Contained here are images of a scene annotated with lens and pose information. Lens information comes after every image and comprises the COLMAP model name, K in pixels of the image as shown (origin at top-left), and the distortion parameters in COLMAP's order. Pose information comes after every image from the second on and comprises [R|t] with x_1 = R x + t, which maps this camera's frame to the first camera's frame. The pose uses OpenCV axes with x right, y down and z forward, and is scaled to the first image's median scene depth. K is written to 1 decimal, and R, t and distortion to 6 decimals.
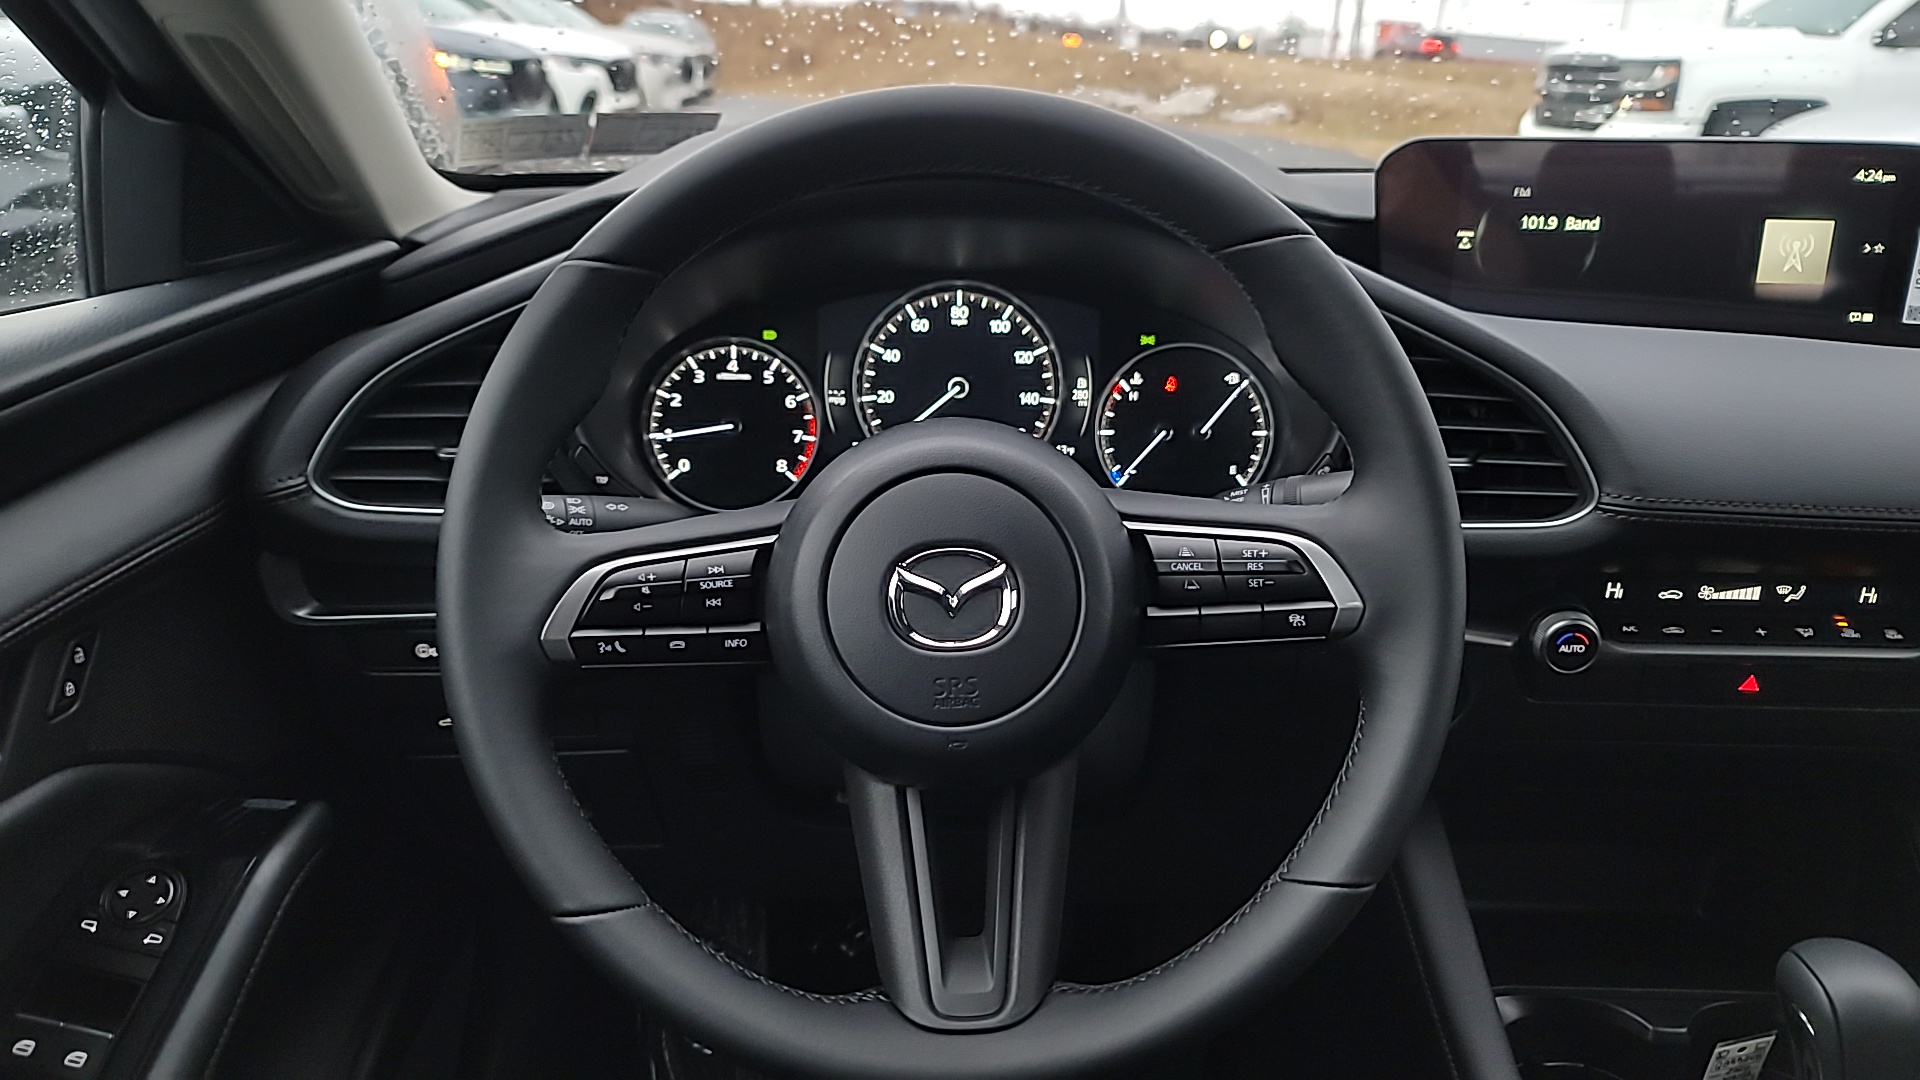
lens RADIAL K [[1447.3, 0, 957.2], [0, 1447.3, 525.8], [0, 0, 1]] dist [0.051780, -0.031508]
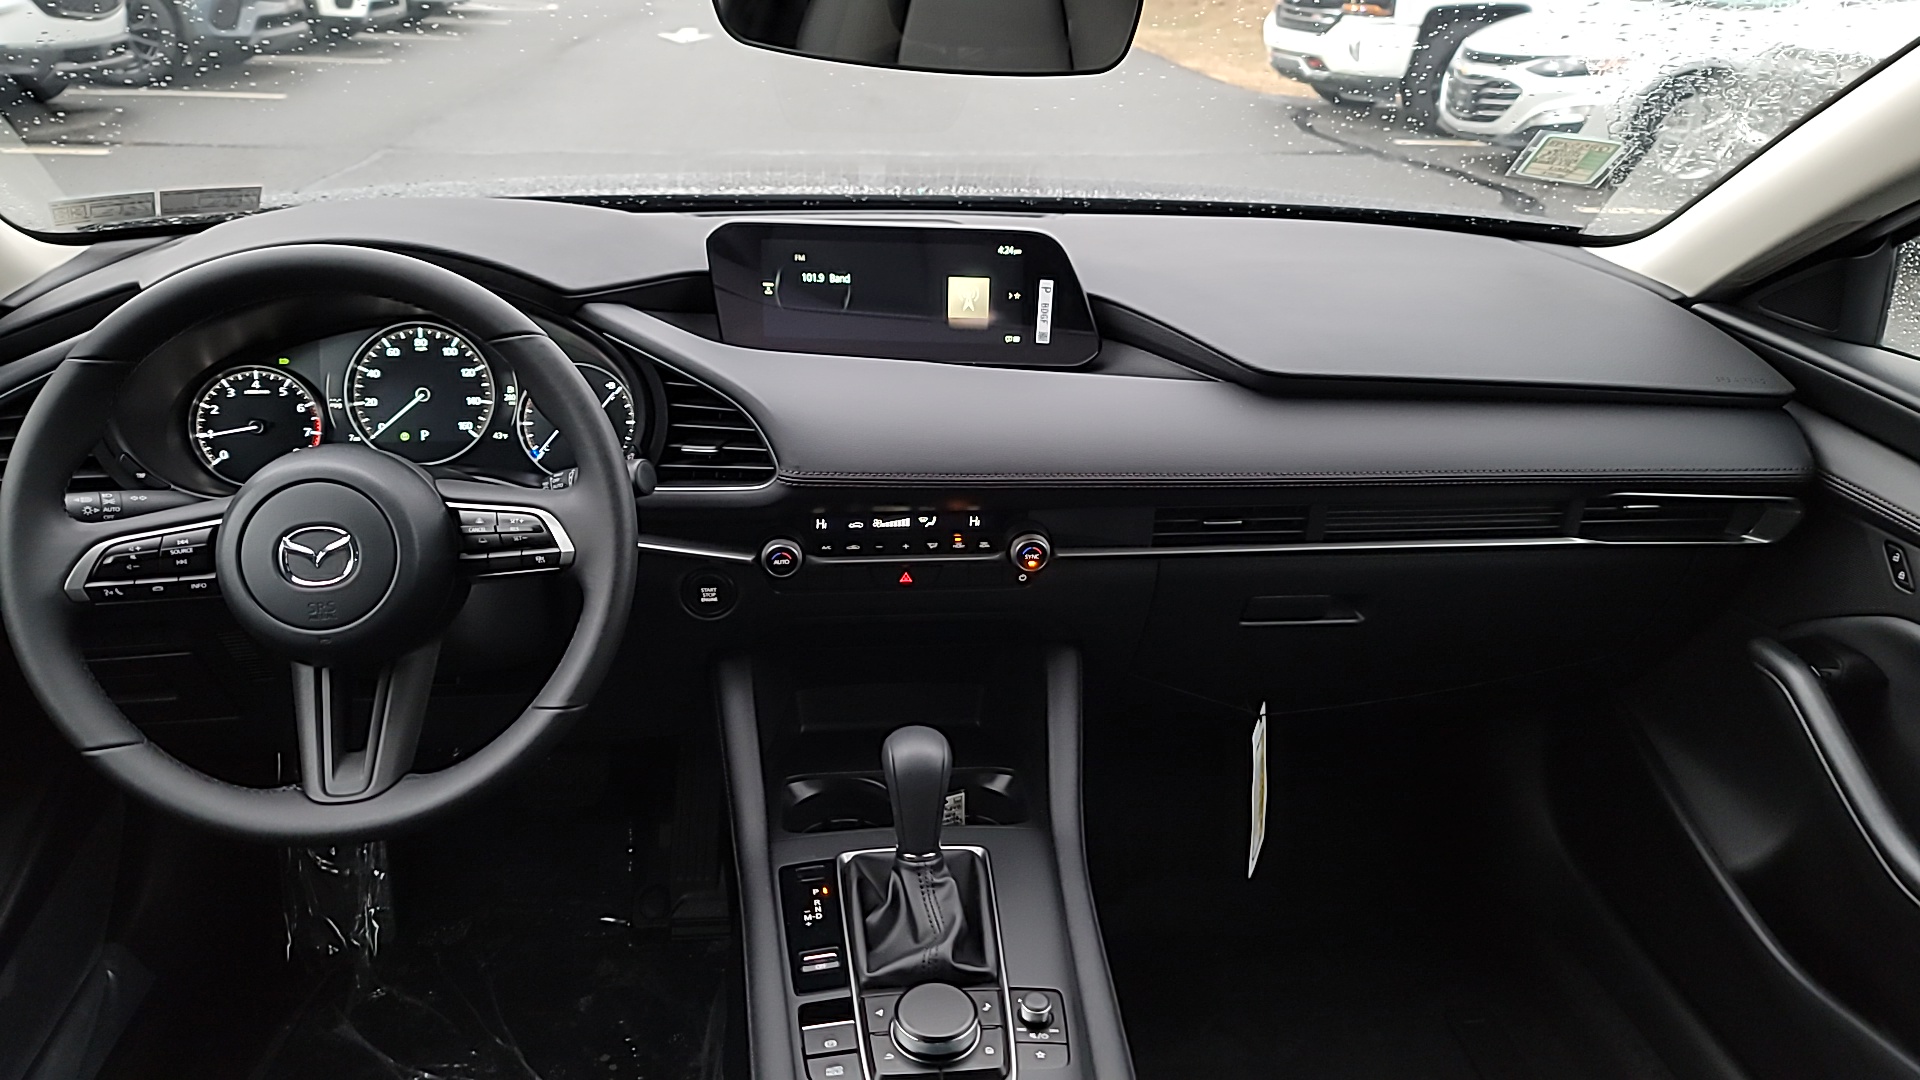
lens RADIAL K [[1447.3, 0, 956.1], [0, 1447.3, 534.5], [0, 0, 1]] dist [0.051780, -0.031508]
pose [[0.992999, -0.037572, 0.111992, 0.426578], [0.027775, 0.995751, 0.087793, -0.081761], [-0.114815, -0.084068, 0.989823, -0.609487]]
